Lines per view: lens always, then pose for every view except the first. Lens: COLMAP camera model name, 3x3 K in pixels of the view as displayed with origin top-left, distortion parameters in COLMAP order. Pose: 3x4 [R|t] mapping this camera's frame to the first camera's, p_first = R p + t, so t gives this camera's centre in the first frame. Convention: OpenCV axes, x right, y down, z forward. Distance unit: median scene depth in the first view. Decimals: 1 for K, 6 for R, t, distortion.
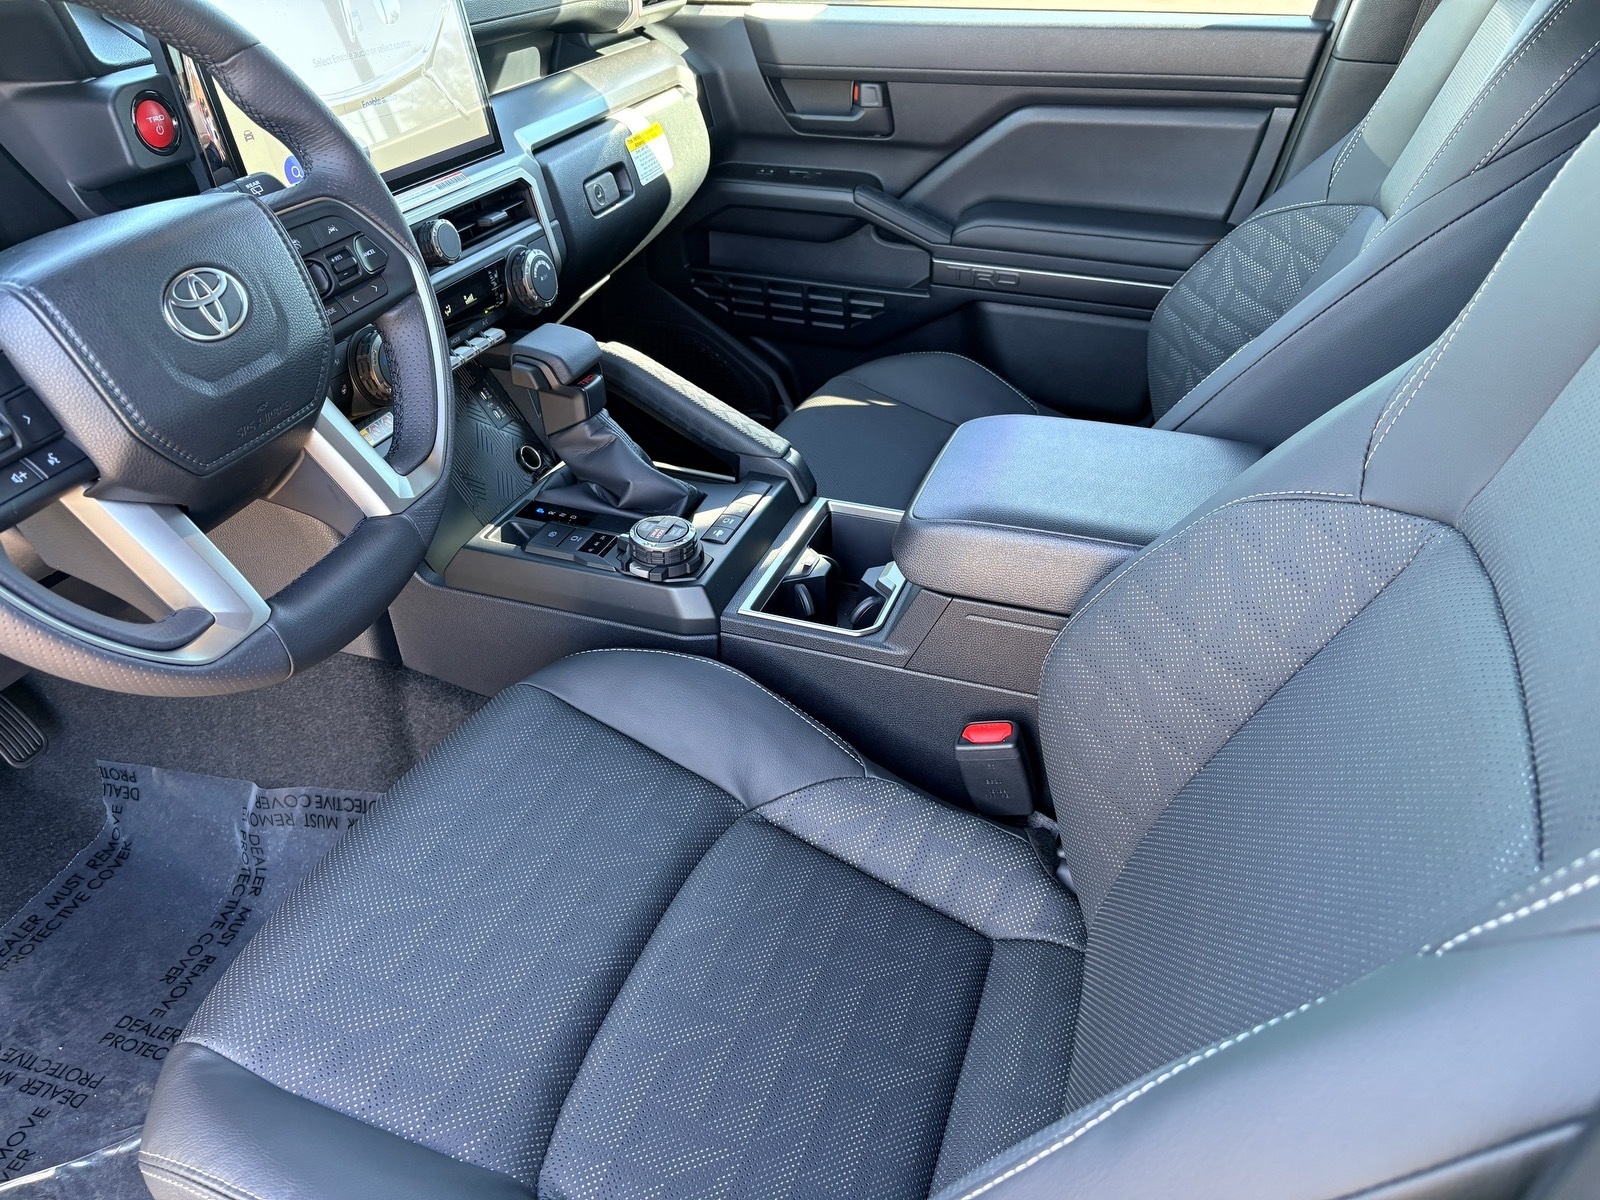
lens RADIAL K [[1223.7, 0, 804.5], [0, 1223.7, 603.1], [0, 0, 1]] dist [0.037453, -0.056536]
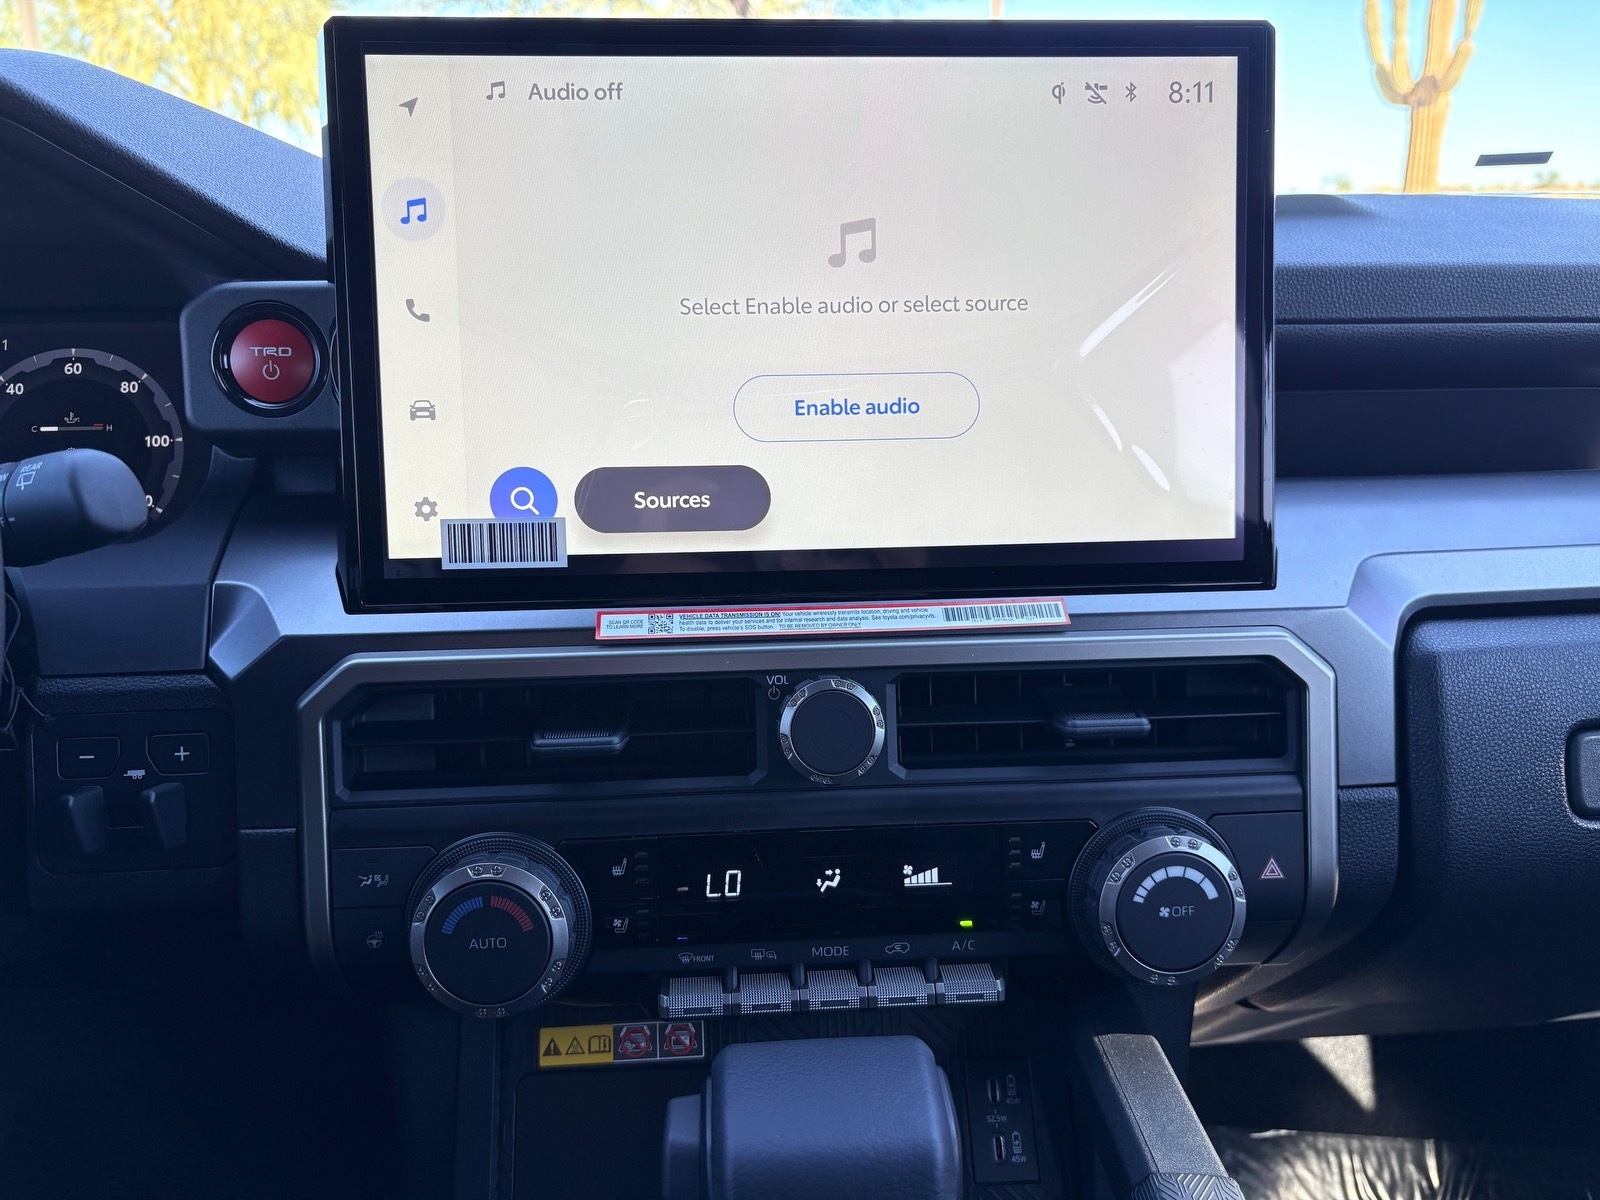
lens RADIAL K [[1223.7, 0, 799.0], [0, 1223.7, 612.0], [0, 0, 1]] dist [0.037453, -0.056536]
pose [[0.391085, 0.231838, -0.890676, 0.059823], [-0.478062, 0.878128, 0.018660, -0.347777], [0.786454, 0.418501, 0.454255, 0.828594]]
